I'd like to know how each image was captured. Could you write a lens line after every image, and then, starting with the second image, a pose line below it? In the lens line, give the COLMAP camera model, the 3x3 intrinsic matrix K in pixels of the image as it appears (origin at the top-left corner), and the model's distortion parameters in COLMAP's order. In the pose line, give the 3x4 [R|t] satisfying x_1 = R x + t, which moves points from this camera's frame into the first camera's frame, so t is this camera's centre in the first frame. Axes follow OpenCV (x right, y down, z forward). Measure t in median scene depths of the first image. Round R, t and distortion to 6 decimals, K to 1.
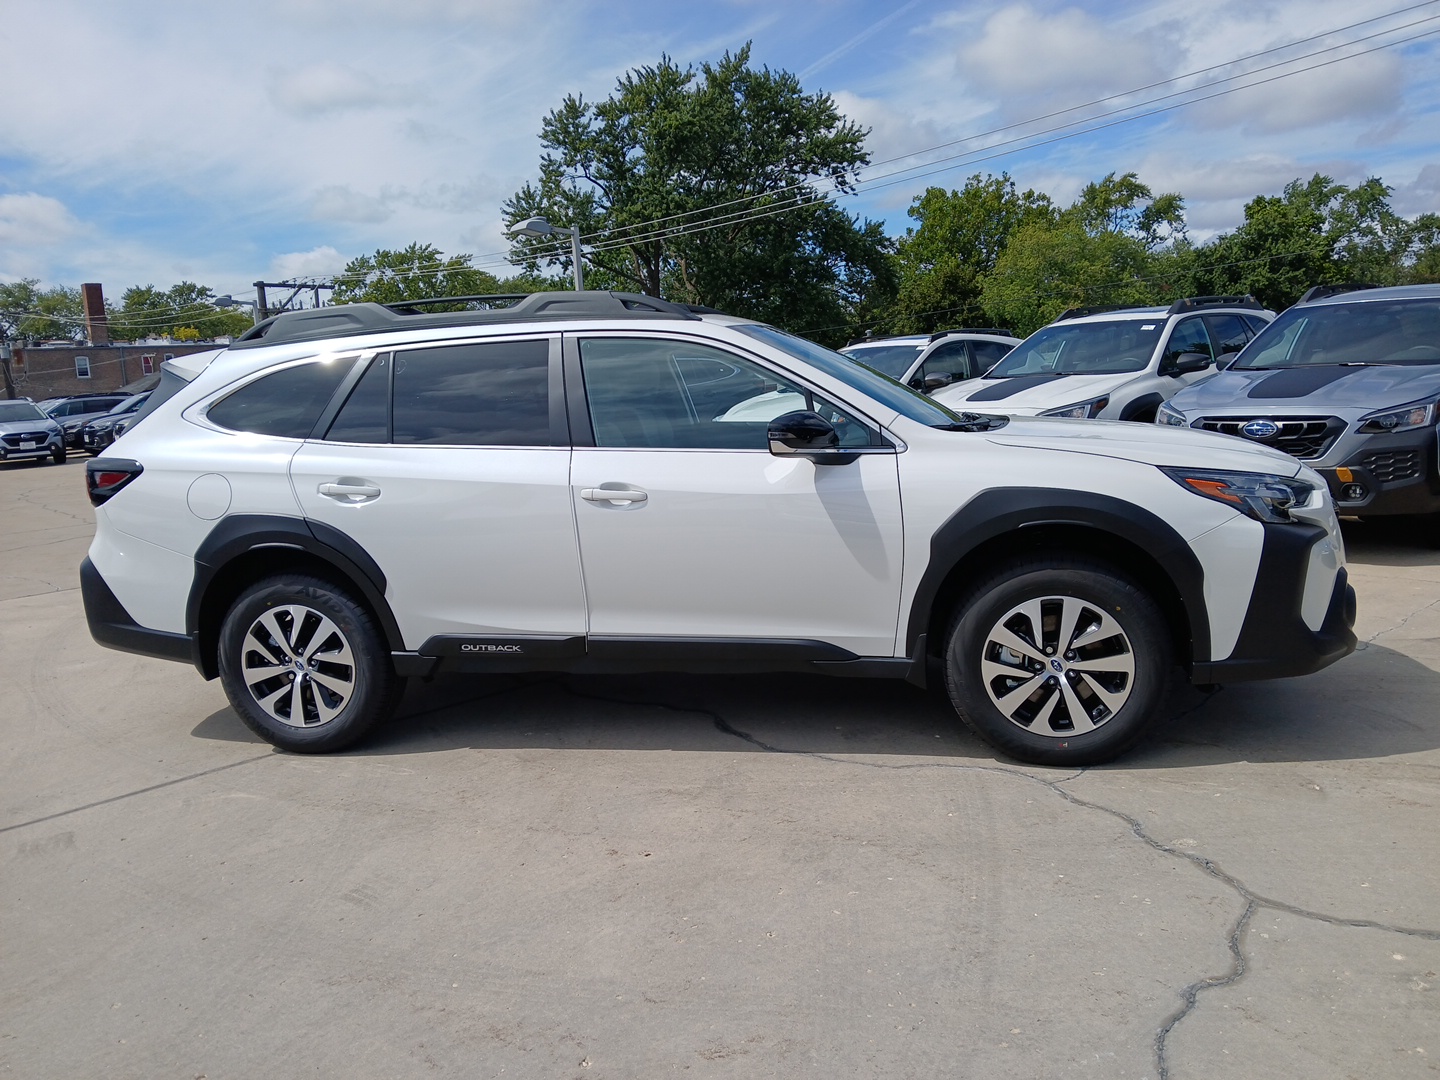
lens RADIAL K [[1088.6, 0, 724.8], [0, 1088.6, 577.1], [0, 0, 1]] dist [0.047926, -0.096035]
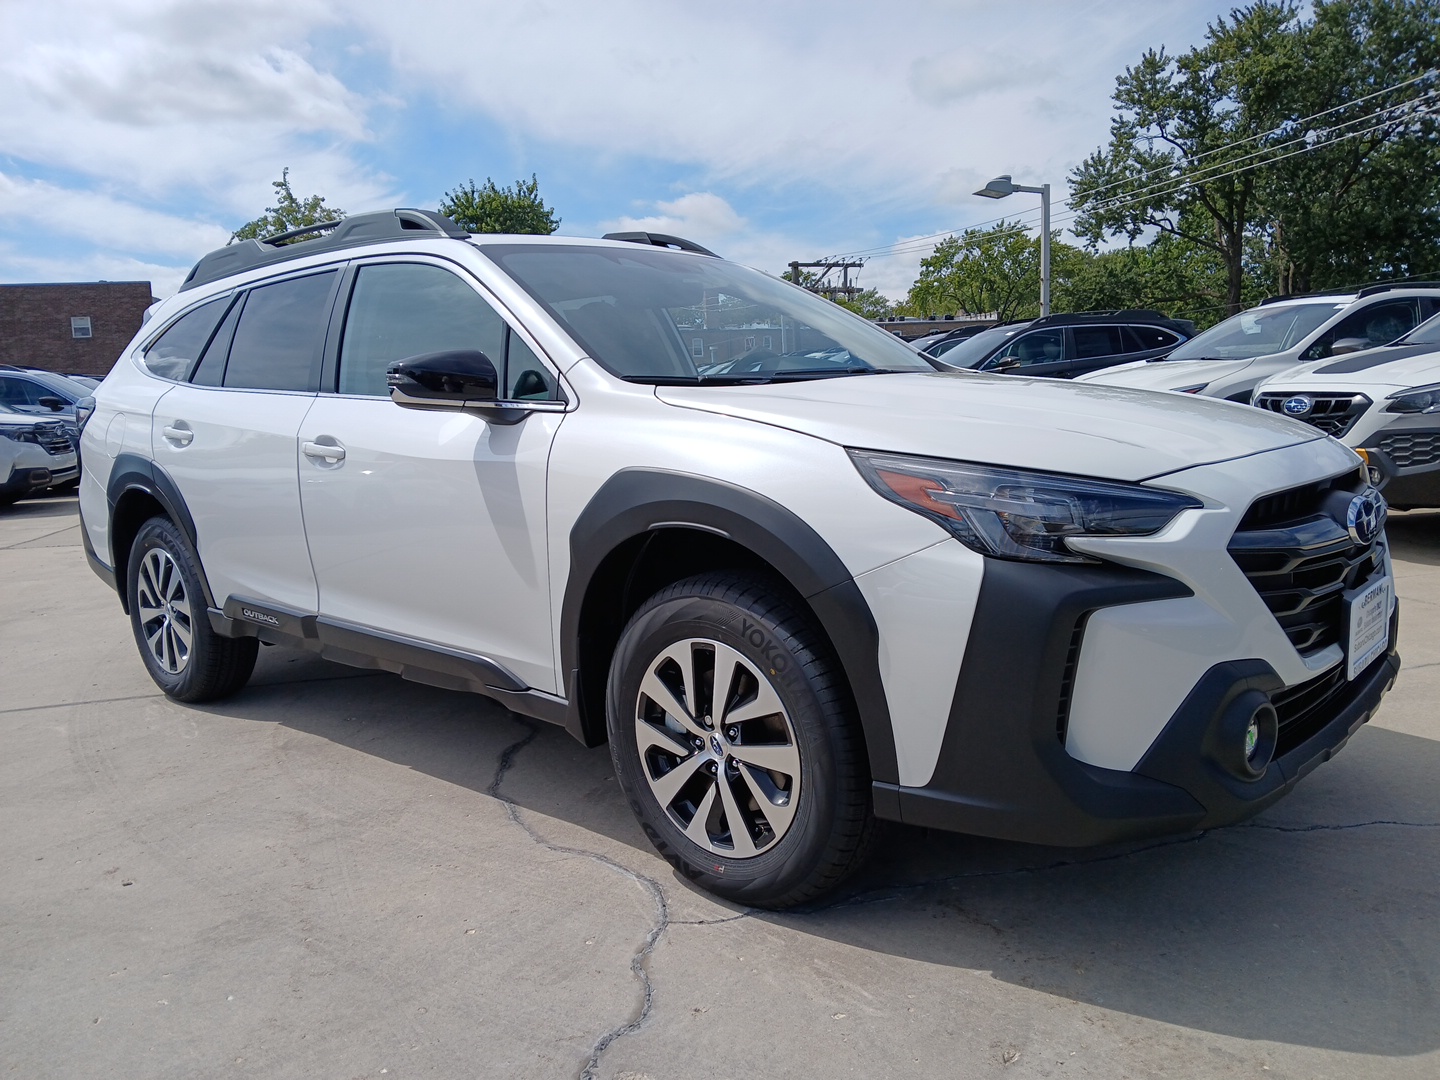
lens RADIAL K [[1088.6, 0, 724.8], [0, 1088.6, 577.1], [0, 0, 1]] dist [0.047926, -0.096035]
pose [[0.874563, 0.104674, -0.473480, 0.548238], [-0.095733, 0.994477, 0.043025, -0.042867], [0.475369, 0.007700, 0.879753, 0.390410]]
